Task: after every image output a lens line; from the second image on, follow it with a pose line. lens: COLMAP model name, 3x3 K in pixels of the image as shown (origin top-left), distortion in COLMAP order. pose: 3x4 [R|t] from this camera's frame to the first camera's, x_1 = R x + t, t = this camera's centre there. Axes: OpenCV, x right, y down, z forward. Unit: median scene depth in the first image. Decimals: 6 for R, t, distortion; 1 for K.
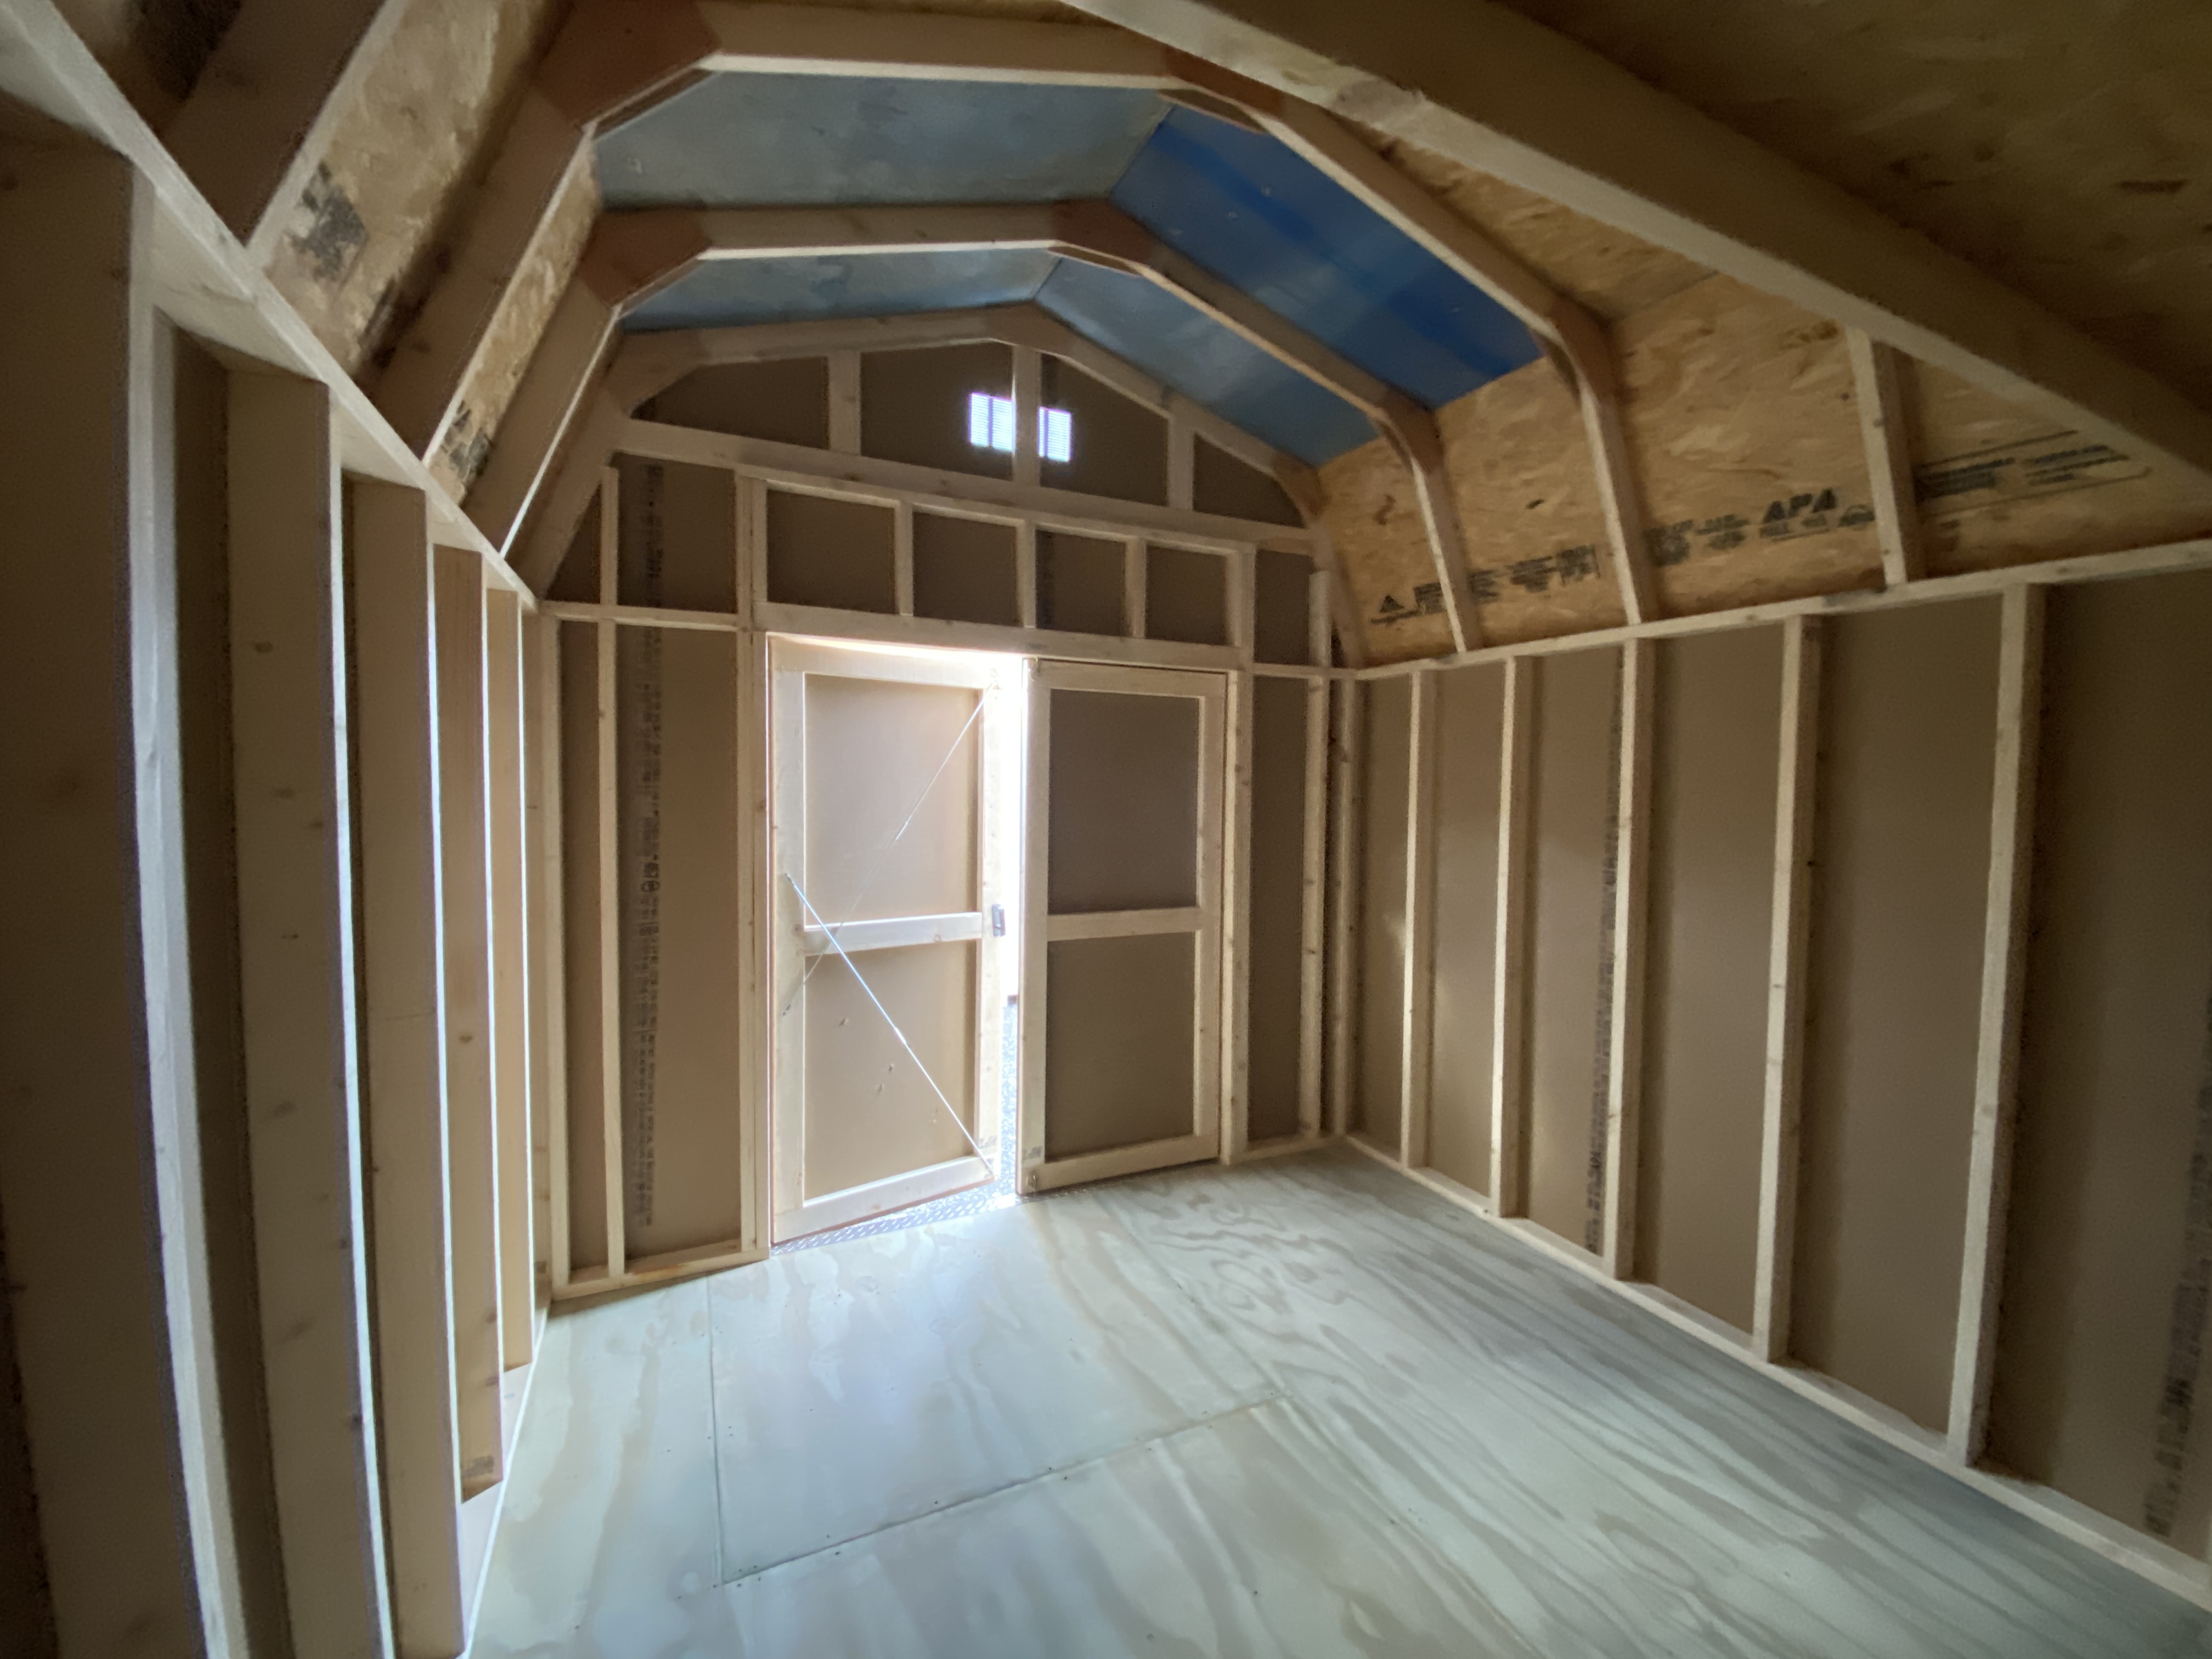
lens RADIAL K [[891.5, 0, 1106.0], [0, 891.5, 829.5], [0, 0, 1]] dist [0.020155, -0.025476]
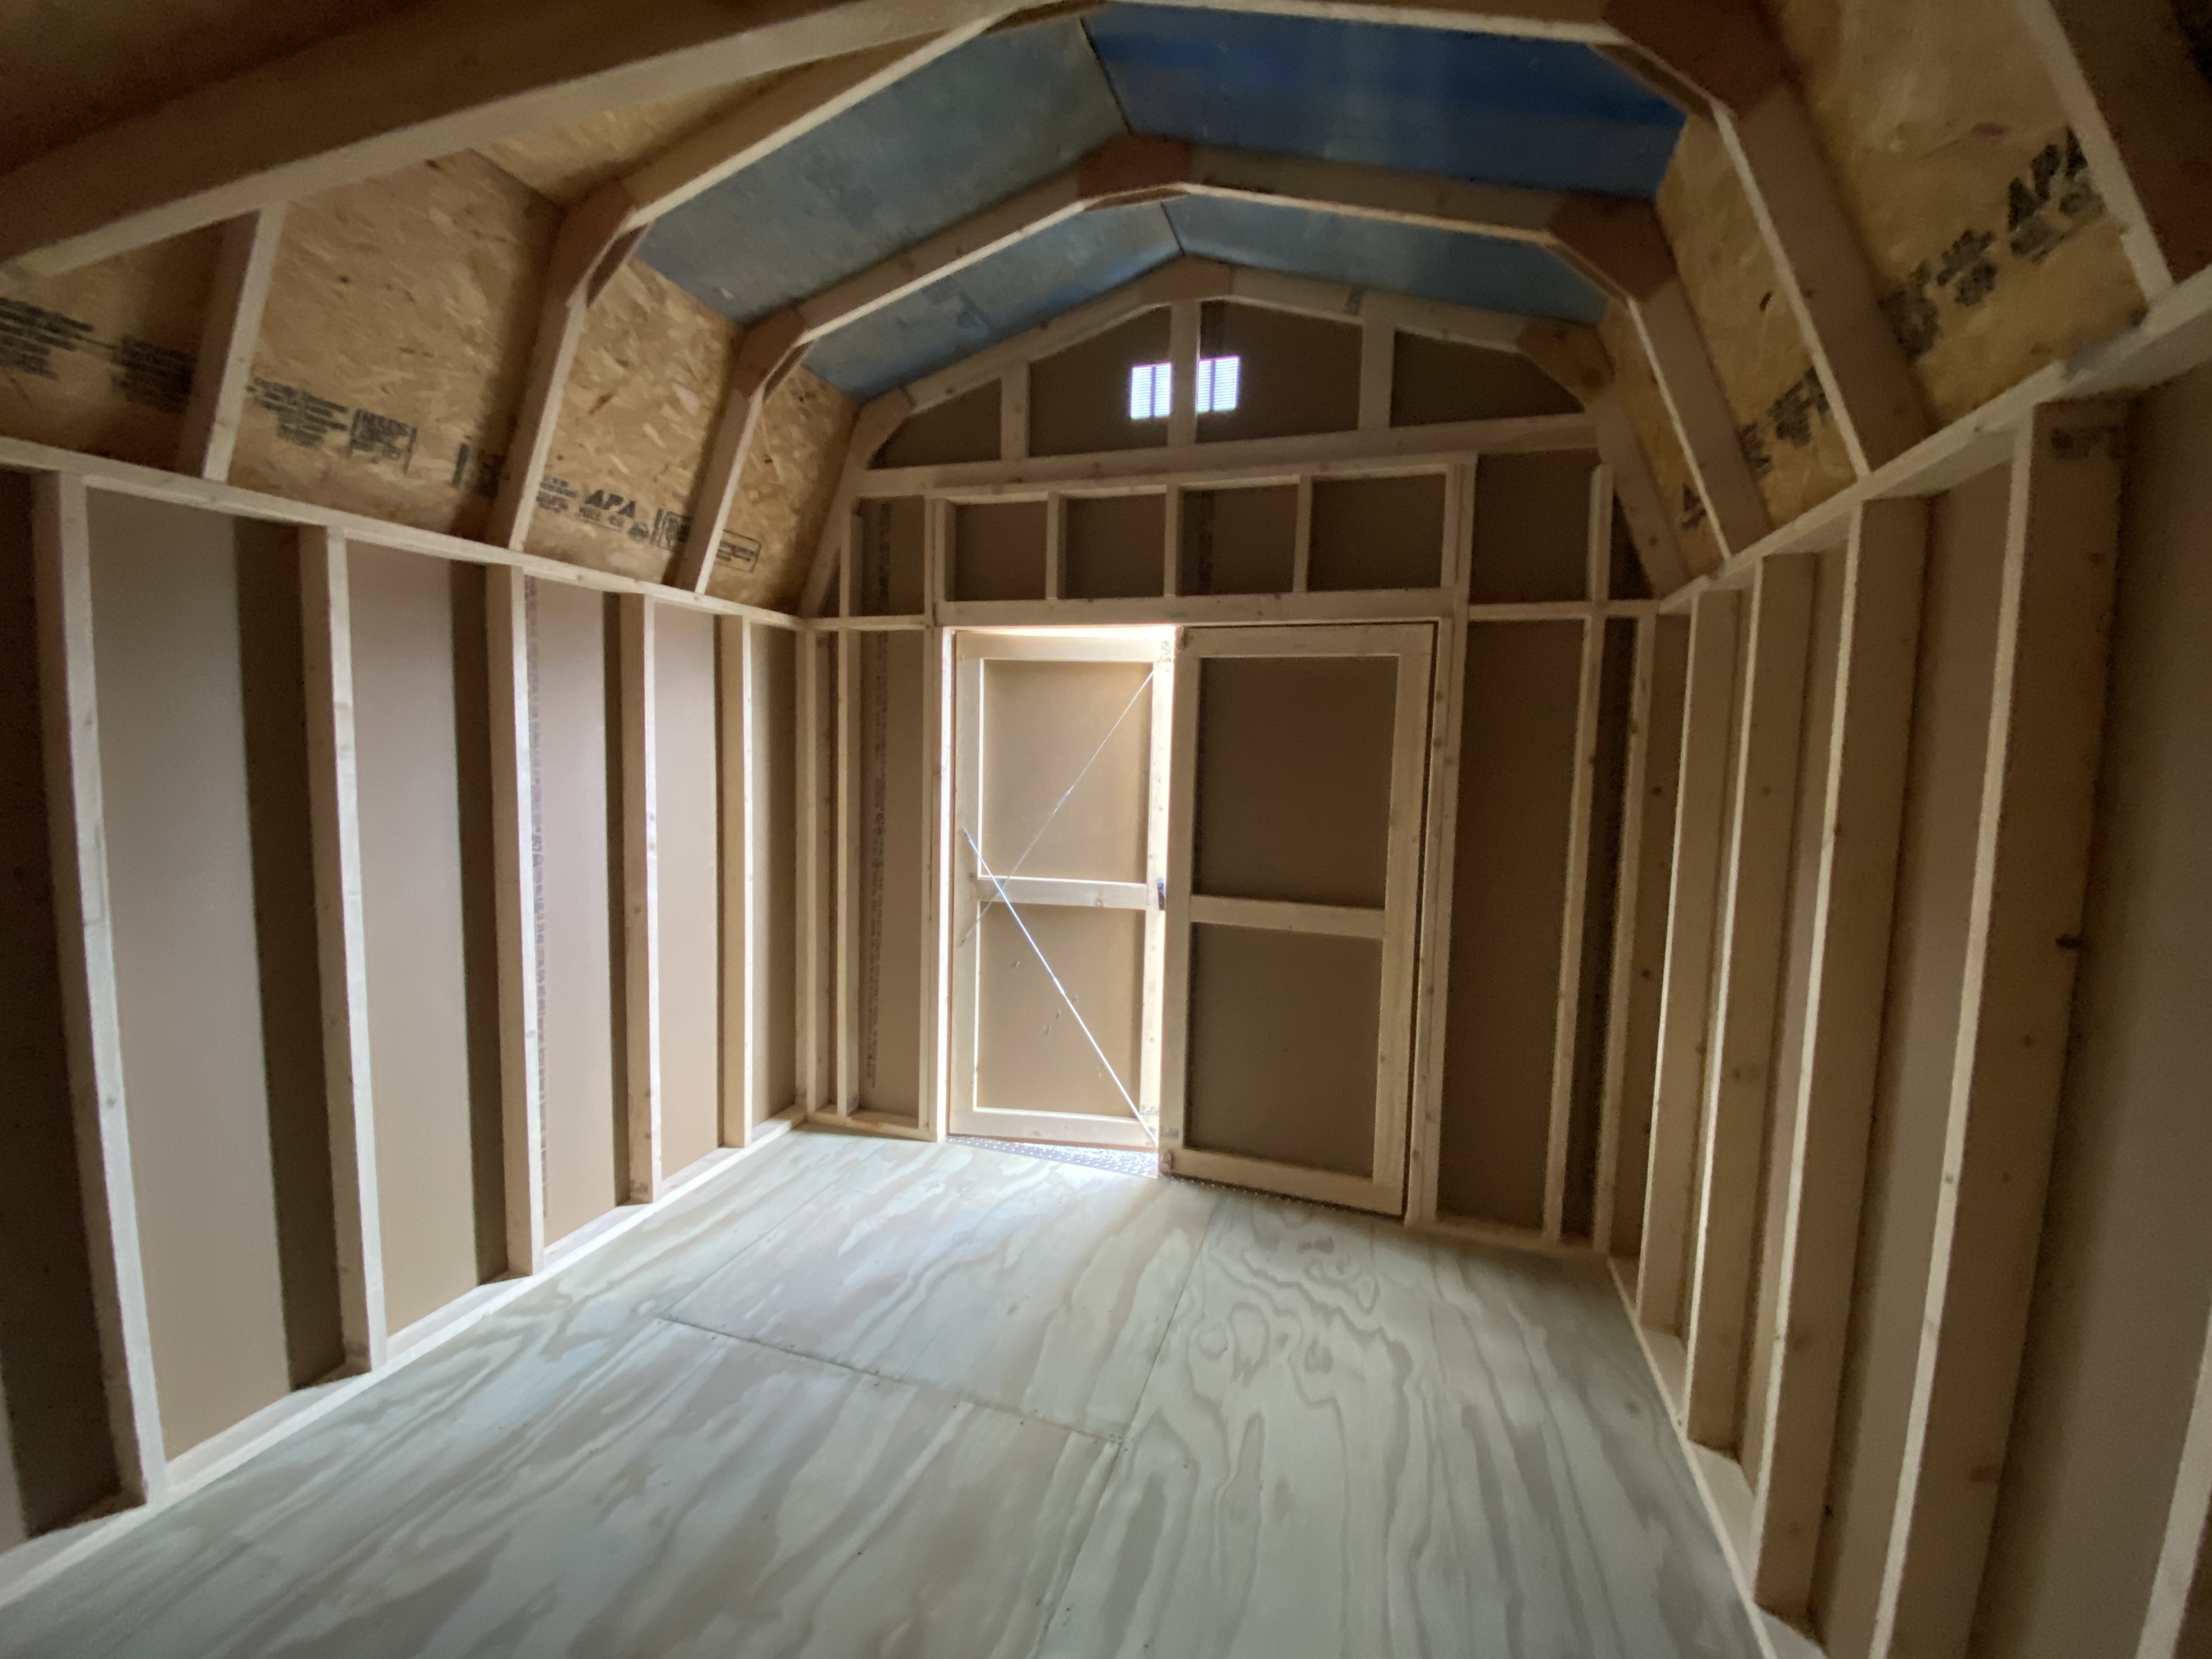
lens RADIAL K [[900.1, 0, 1110.0], [0, 900.1, 826.2], [0, 0, 1]] dist [0.009786, -0.014293]
pose [[0.725623, 0.066077, -0.684913, 0.560744], [-0.052759, 0.997791, 0.040366, -0.011982], [0.686067, 0.006845, 0.727506, 0.246274]]
